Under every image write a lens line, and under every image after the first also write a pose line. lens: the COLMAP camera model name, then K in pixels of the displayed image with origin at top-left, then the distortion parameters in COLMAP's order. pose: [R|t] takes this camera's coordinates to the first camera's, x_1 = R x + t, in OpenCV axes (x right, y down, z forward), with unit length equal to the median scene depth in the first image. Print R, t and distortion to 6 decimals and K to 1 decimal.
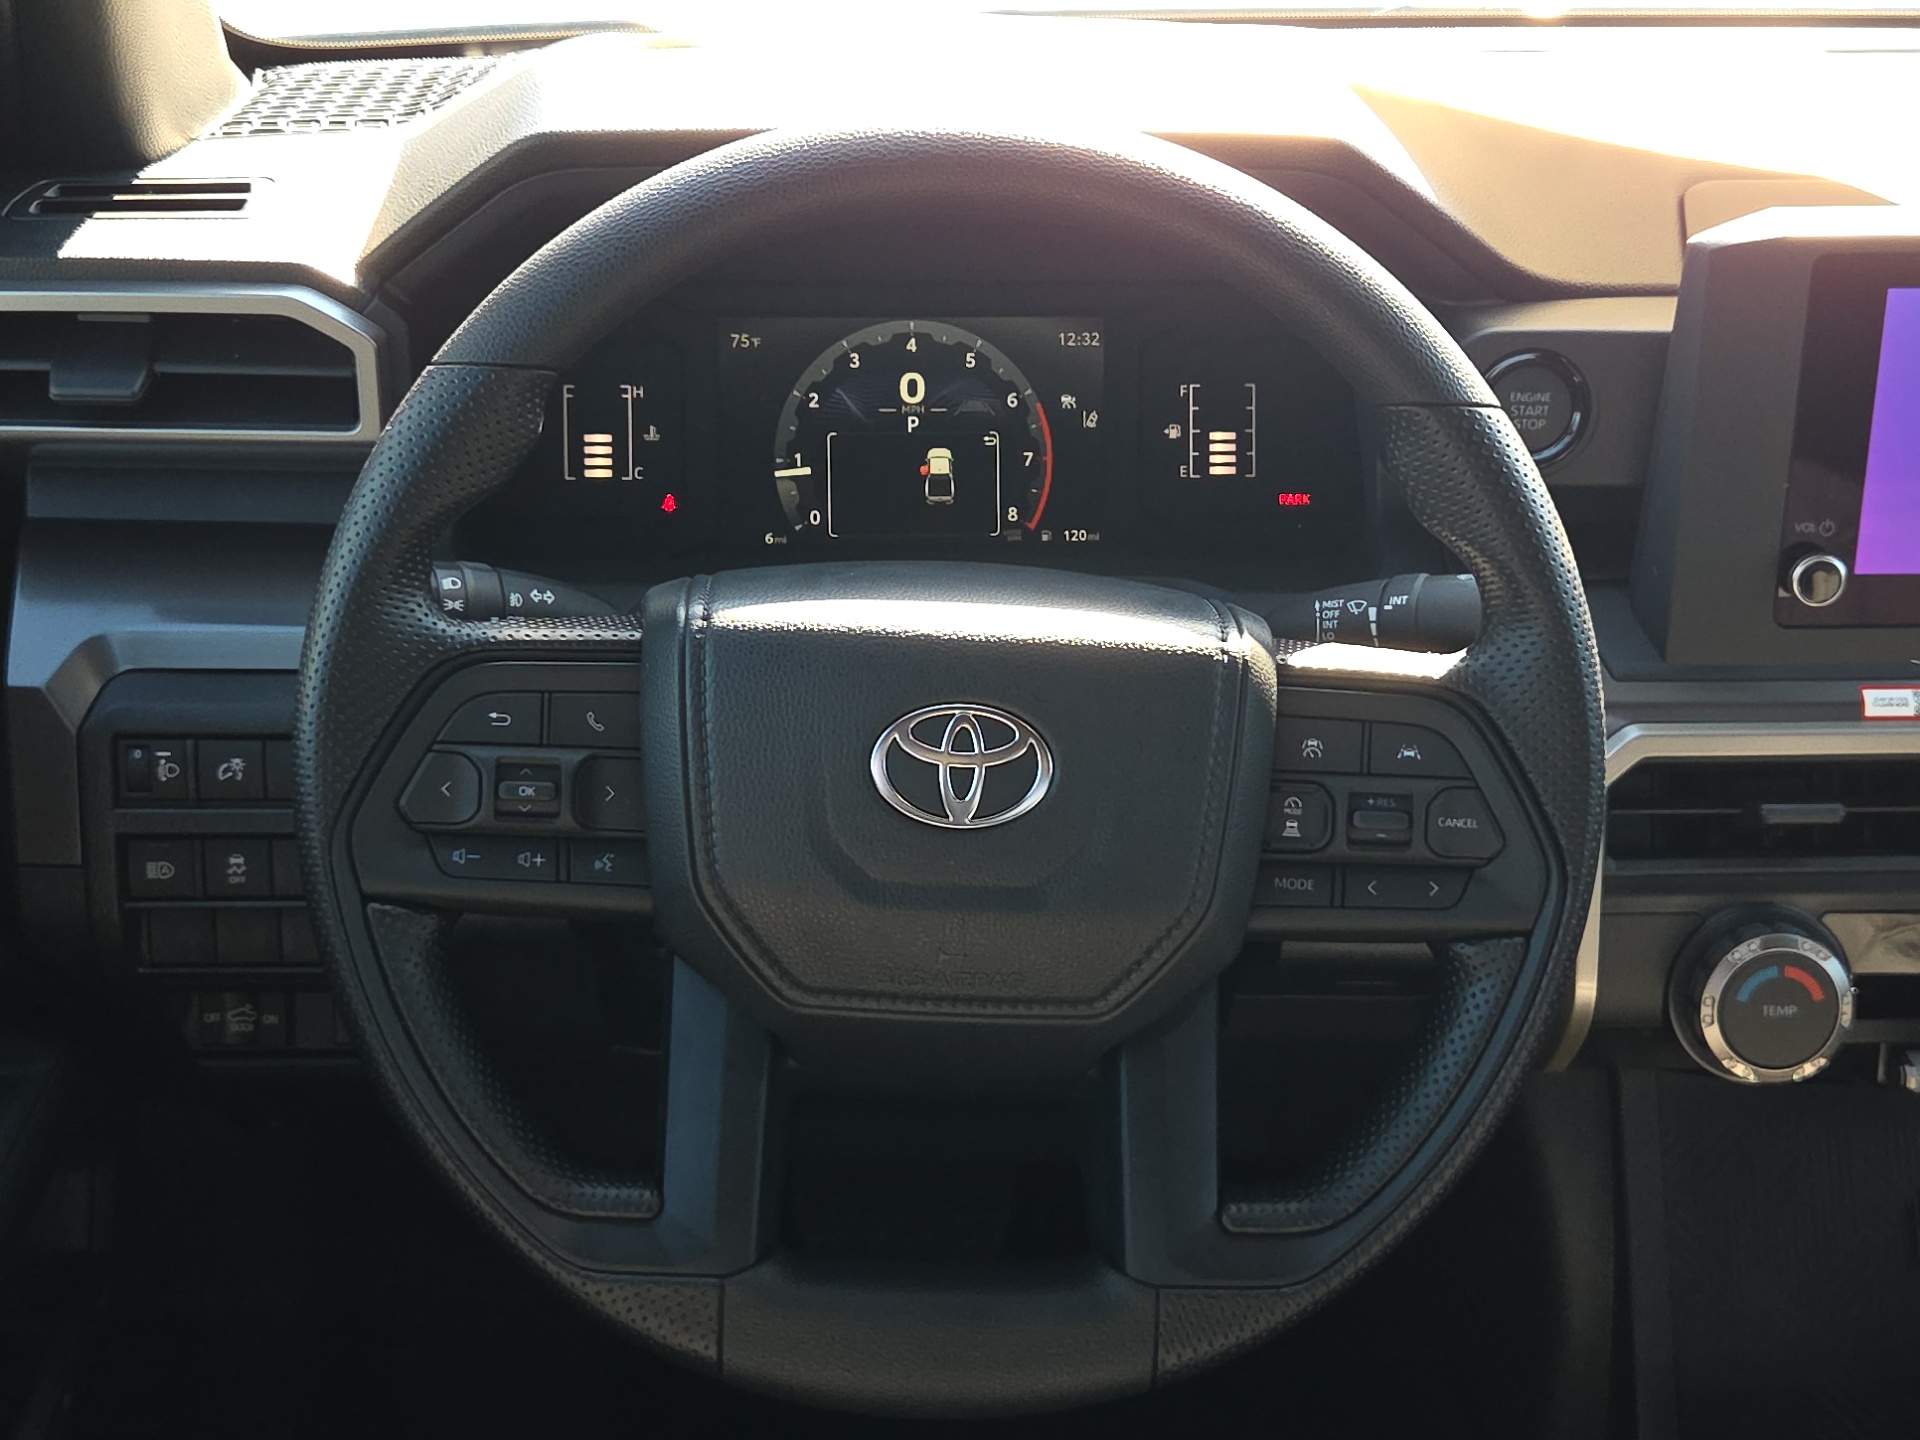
lens RADIAL K [[2716.6, 0, 978.3], [0, 2716.6, 691.9], [0, 0, 1]] dist [0.077116, 0.000000]
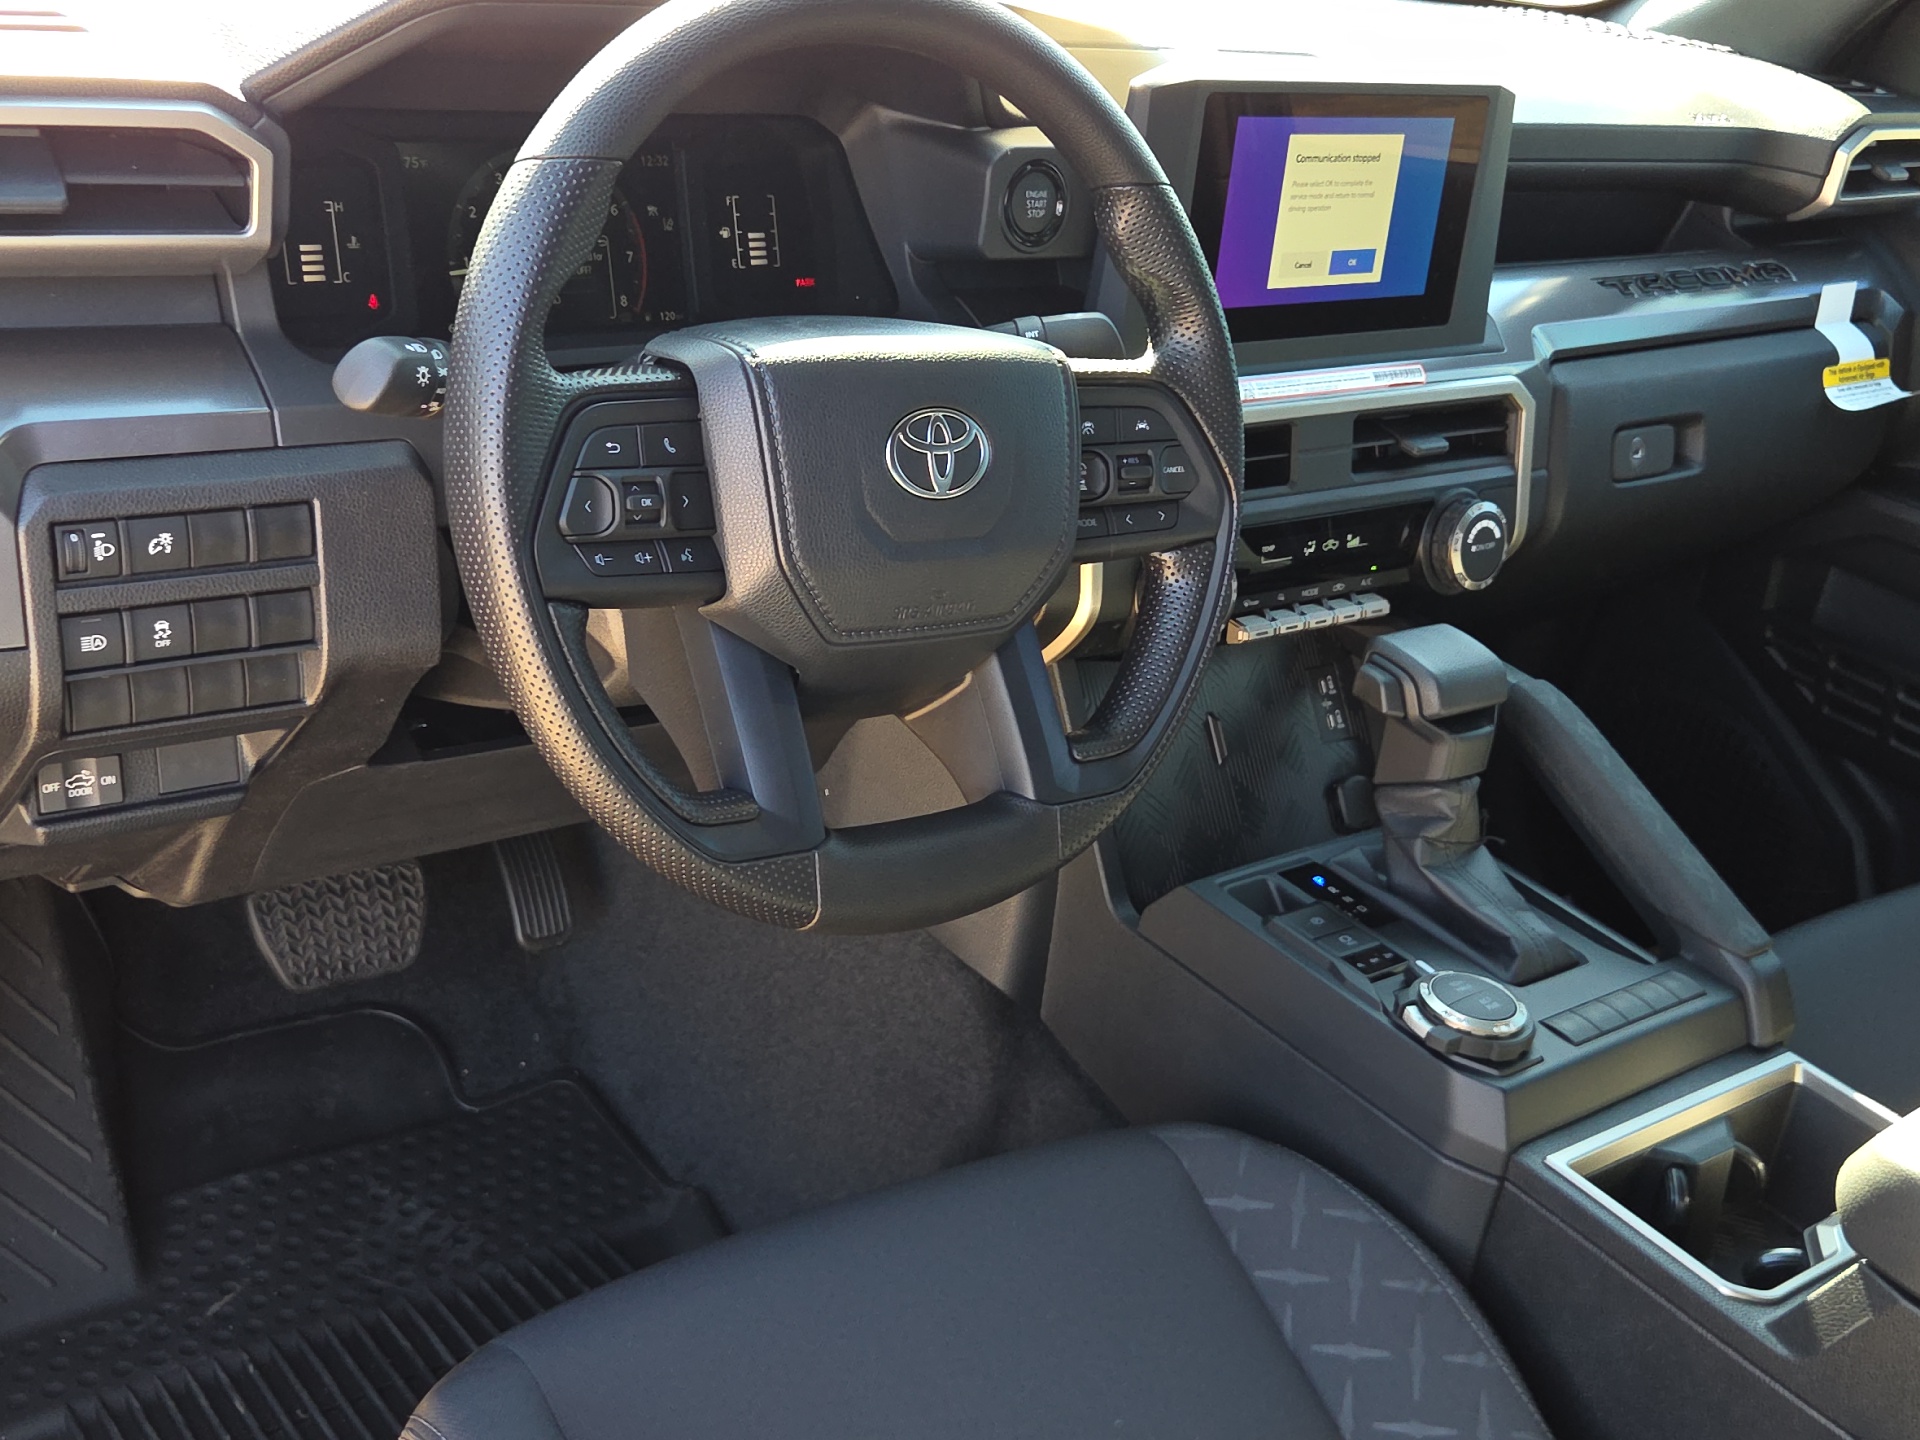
lens RADIAL K [[2232.8, 0, 947.8], [0, 2232.8, 716.5], [0, 0, 1]] dist [0.060126, 0.000000]
pose [[0.809122, -0.146956, 0.568969, -0.547009], [0.099568, 0.988511, 0.113723, 0.025385], [-0.579144, -0.035365, 0.814458, 0.054703]]
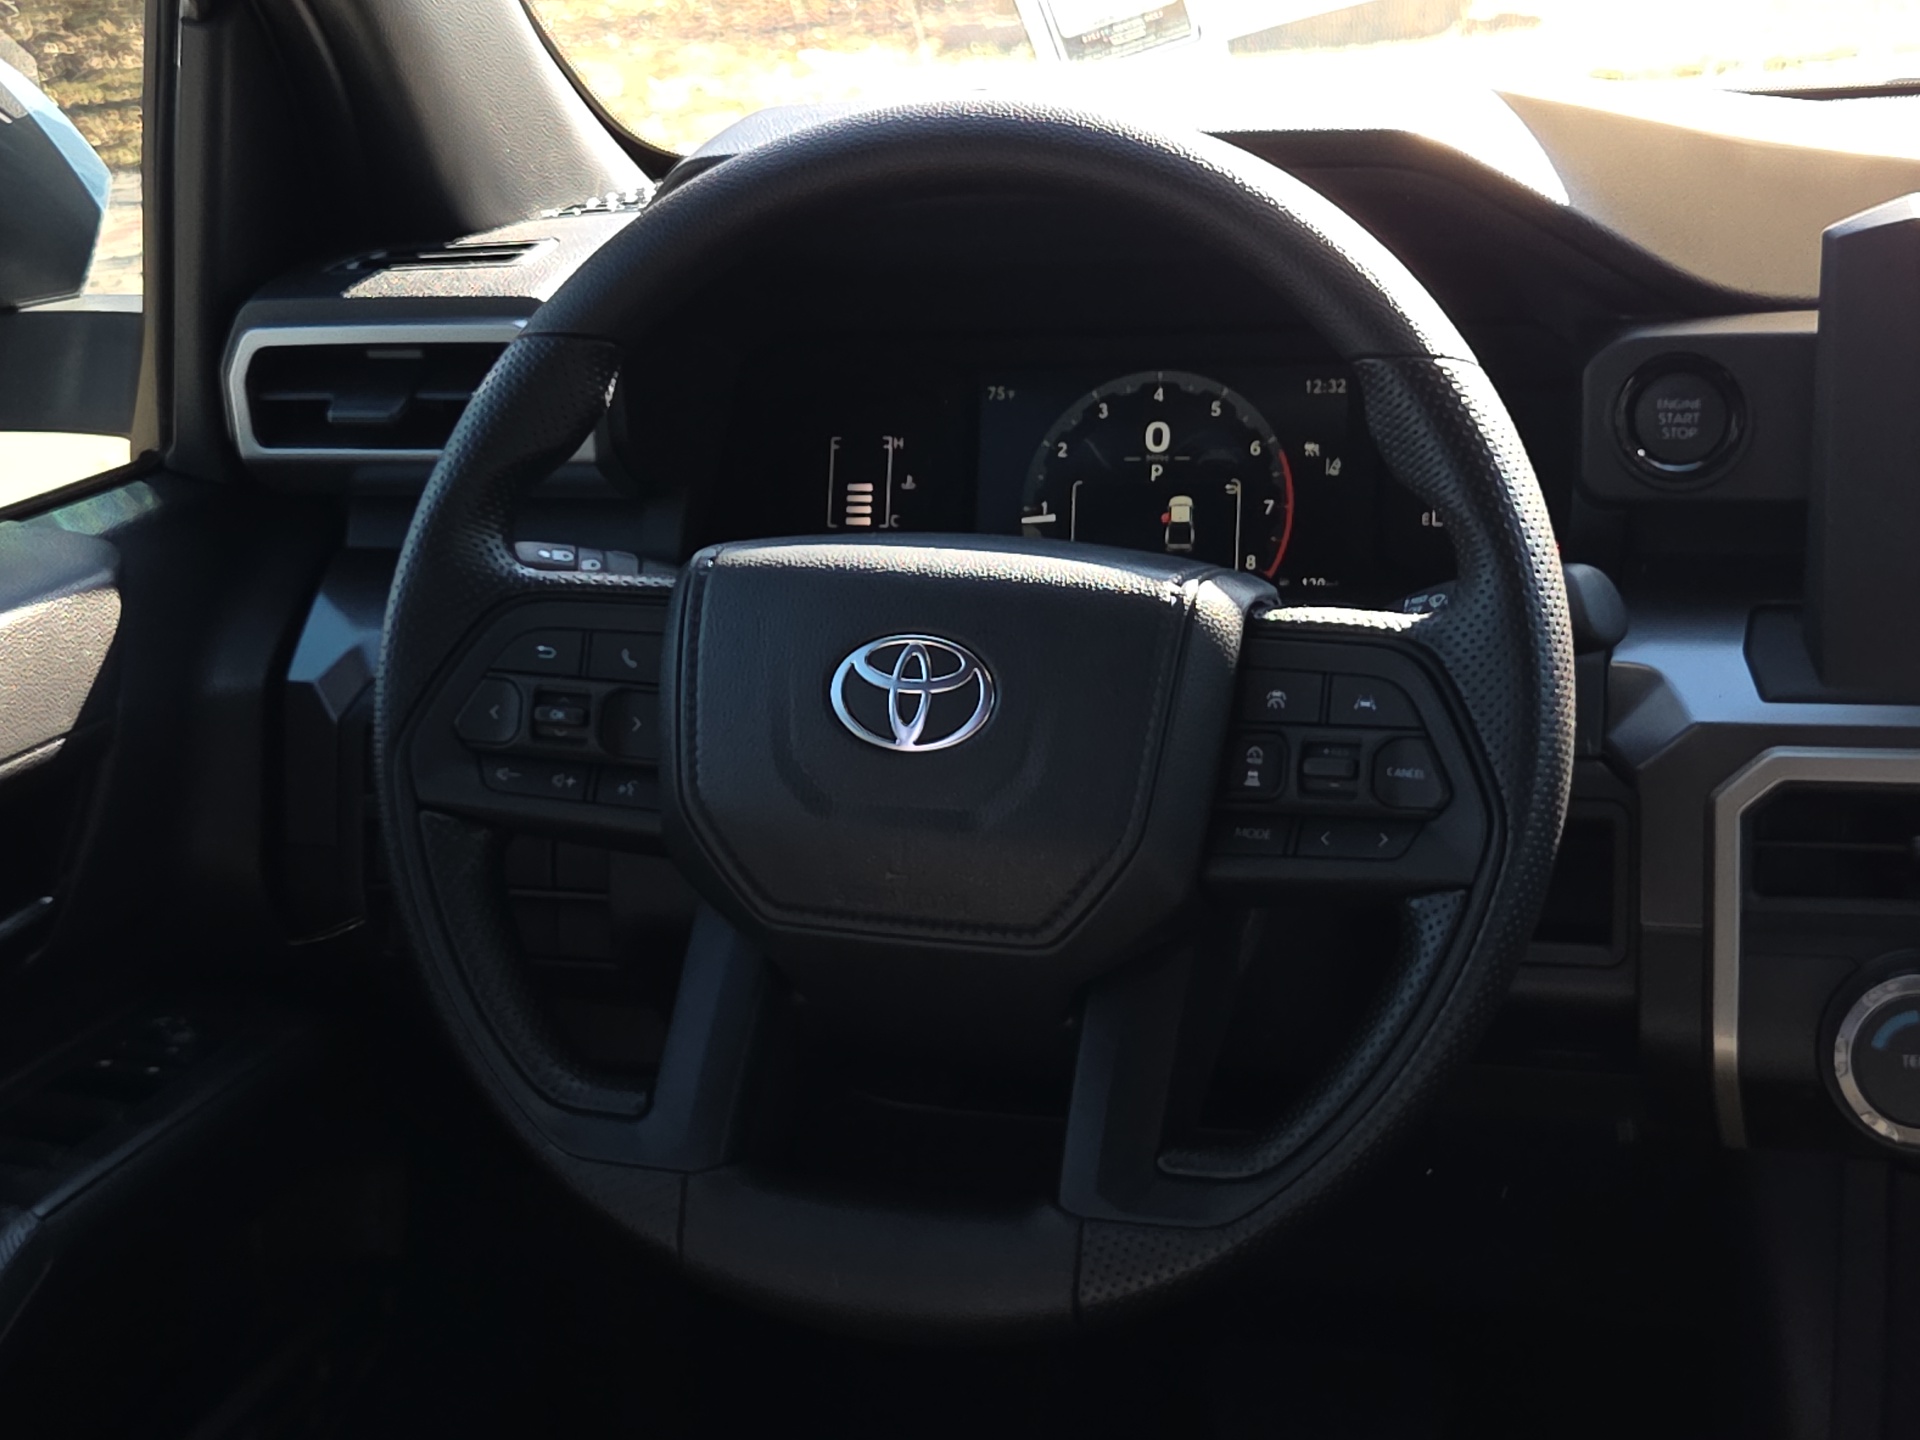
lens RADIAL K [[3316.4, 0, 961.2], [0, 3316.4, 680.8], [0, 0, 1]] dist [0.097677, 0.000000]
pose [[0.928636, 0.013363, -0.370750, 0.401116], [-0.065786, 0.989445, -0.129114, 0.153885], [0.365112, 0.144291, 0.919714, -0.147978]]
